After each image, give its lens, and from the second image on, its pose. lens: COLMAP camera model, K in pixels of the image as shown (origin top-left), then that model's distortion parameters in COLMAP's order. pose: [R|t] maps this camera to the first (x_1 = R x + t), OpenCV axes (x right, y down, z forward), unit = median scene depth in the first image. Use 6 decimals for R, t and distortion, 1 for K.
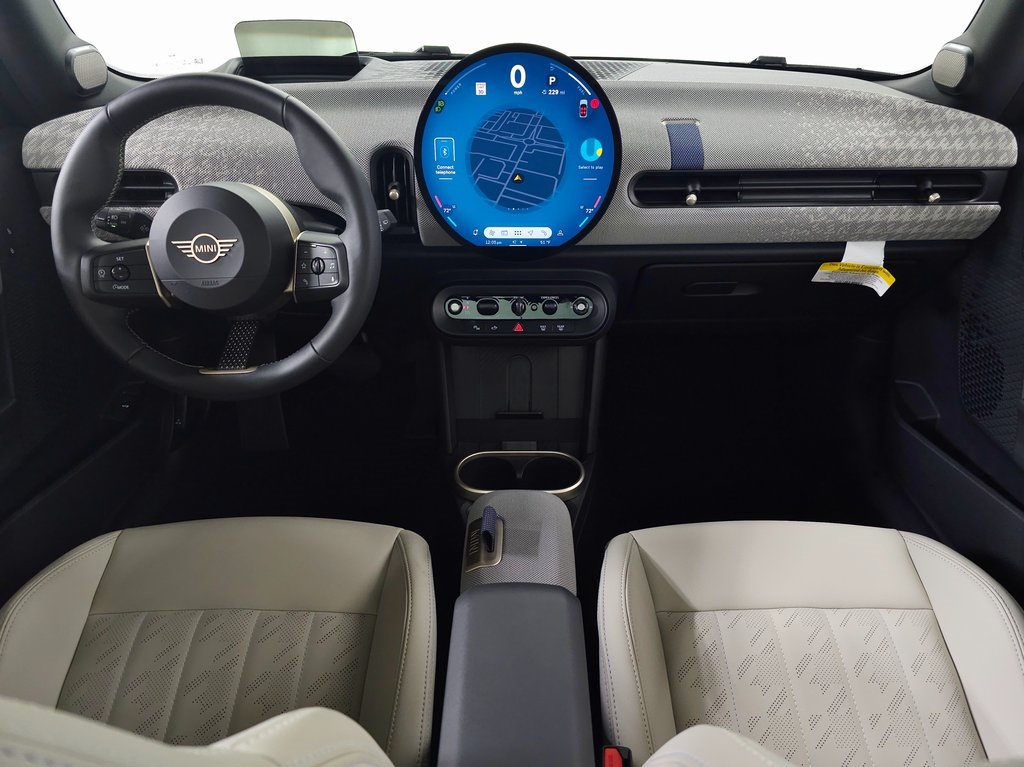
lens RADIAL K [[703.6, 0, 521.0], [0, 703.6, 382.6], [0, 0, 1]] dist [0.054059, -0.053498]
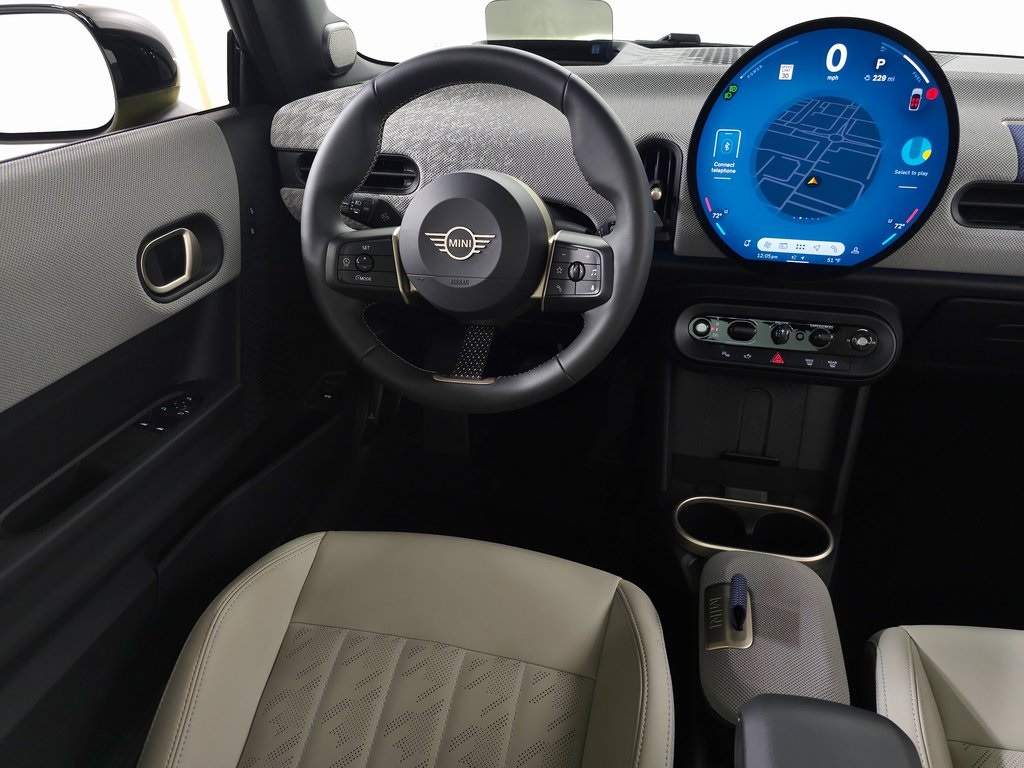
lens RADIAL K [[703.6, 0, 516.6], [0, 703.6, 382.5], [0, 0, 1]] dist [0.054059, -0.053498]
pose [[0.976880, 0.105086, -0.186177, -0.163925], [-0.106506, 0.994309, 0.002387, -0.020592], [0.185368, 0.017498, 0.982513, 0.123341]]
